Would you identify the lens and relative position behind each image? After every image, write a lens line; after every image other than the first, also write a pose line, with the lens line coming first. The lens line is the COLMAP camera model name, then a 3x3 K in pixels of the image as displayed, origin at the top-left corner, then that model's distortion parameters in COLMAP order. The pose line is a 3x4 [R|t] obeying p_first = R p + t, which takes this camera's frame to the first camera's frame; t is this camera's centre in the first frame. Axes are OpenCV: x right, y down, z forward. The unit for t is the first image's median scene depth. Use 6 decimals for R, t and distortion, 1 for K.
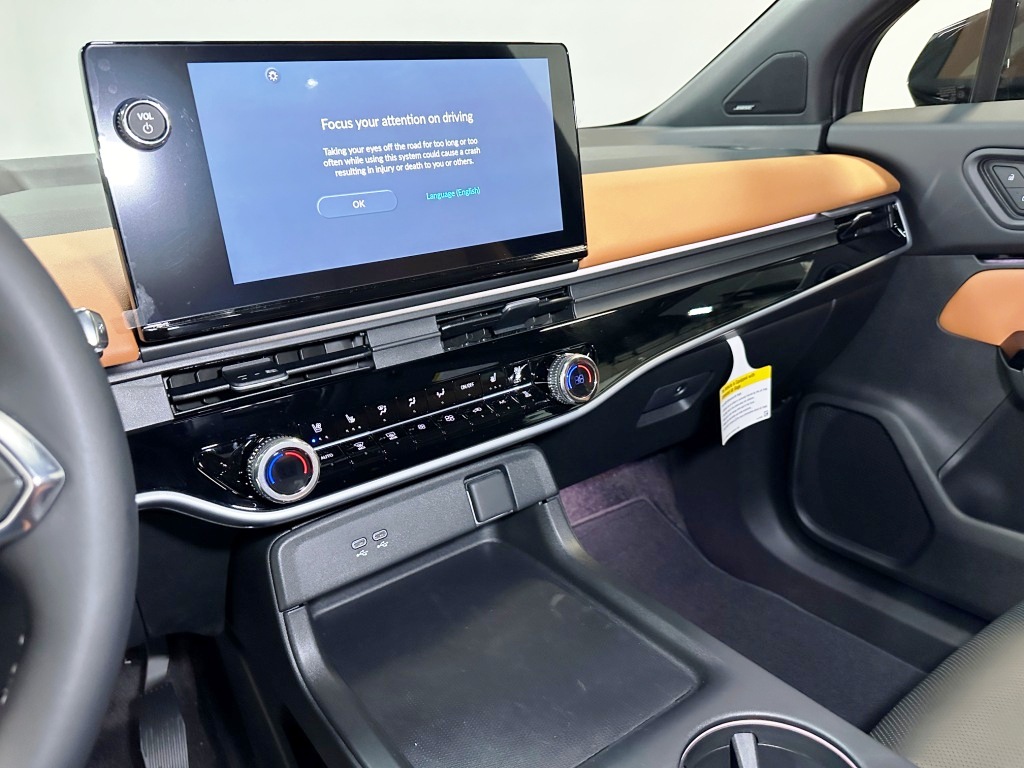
lens RADIAL K [[710.0, 0, 477.2], [0, 710.0, 384.8], [0, 0, 1]] dist [0.085496, -0.145446]
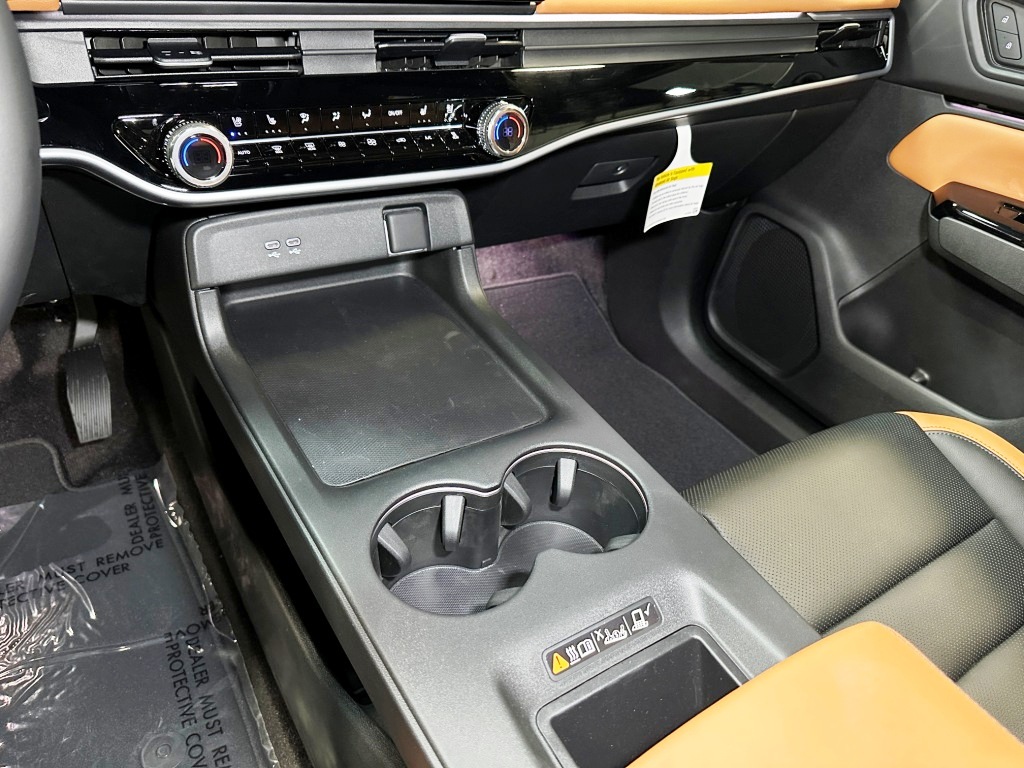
lens RADIAL K [[710.0, 0, 477.2], [0, 710.0, 384.8], [0, 0, 1]] dist [0.085496, -0.145446]
pose [[0.979326, 0.182833, 0.086558, 0.072337], [-0.201118, 0.925960, 0.319608, 0.008405], [-0.021714, -0.330409, 0.943588, -0.084192]]
